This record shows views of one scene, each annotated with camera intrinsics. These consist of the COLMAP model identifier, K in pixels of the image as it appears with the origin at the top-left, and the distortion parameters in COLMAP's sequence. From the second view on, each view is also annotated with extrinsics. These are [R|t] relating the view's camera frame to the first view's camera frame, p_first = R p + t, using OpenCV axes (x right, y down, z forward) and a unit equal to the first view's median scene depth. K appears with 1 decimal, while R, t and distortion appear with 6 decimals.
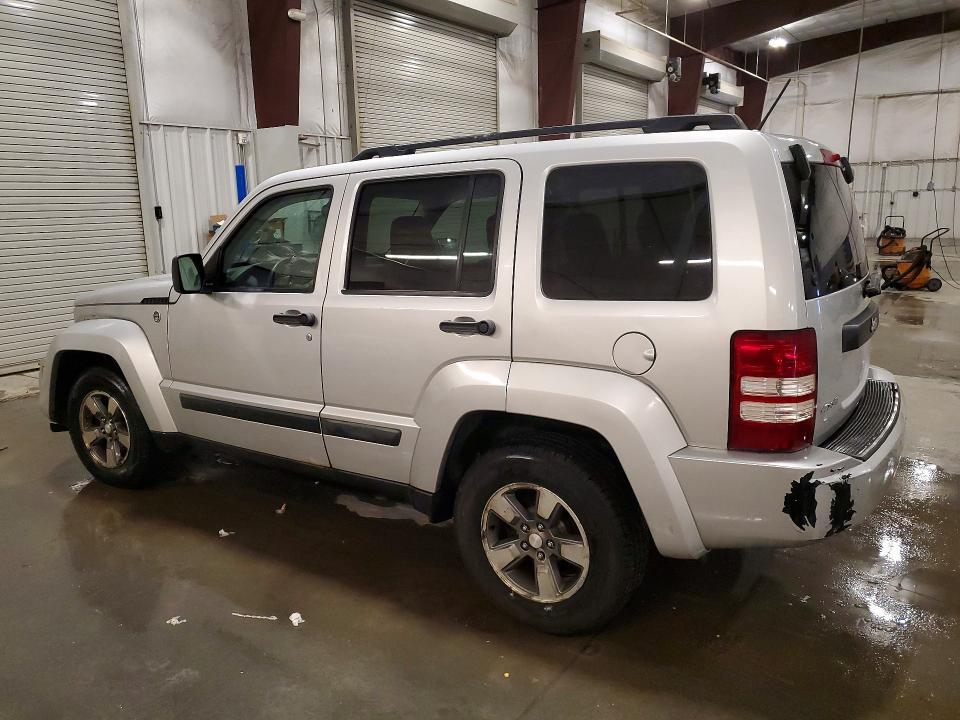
lens RADIAL K [[775.6, 0, 466.8], [0, 775.6, 362.1], [0, 0, 1]] dist [0.026582, -0.006443]
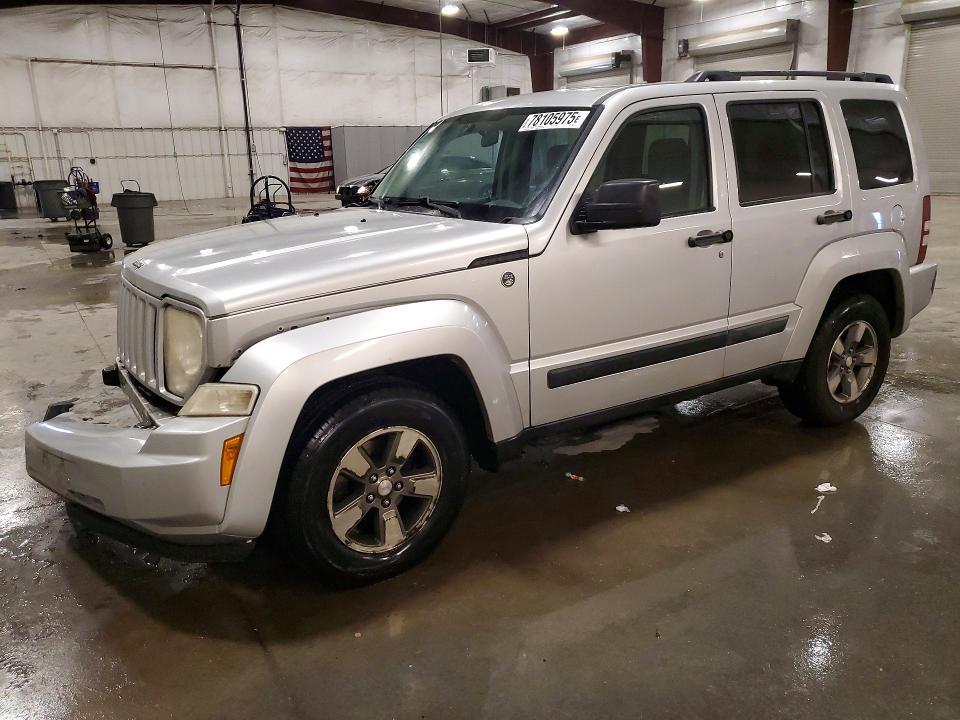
lens RADIAL K [[775.6, 0, 466.8], [0, 775.6, 362.1], [0, 0, 1]] dist [0.026582, -0.006443]
pose [[0.373247, -0.228105, 0.899252, -1.072271], [0.203209, 0.965865, 0.160658, -0.107390], [-0.905203, 0.122771, 0.406859, 0.756934]]
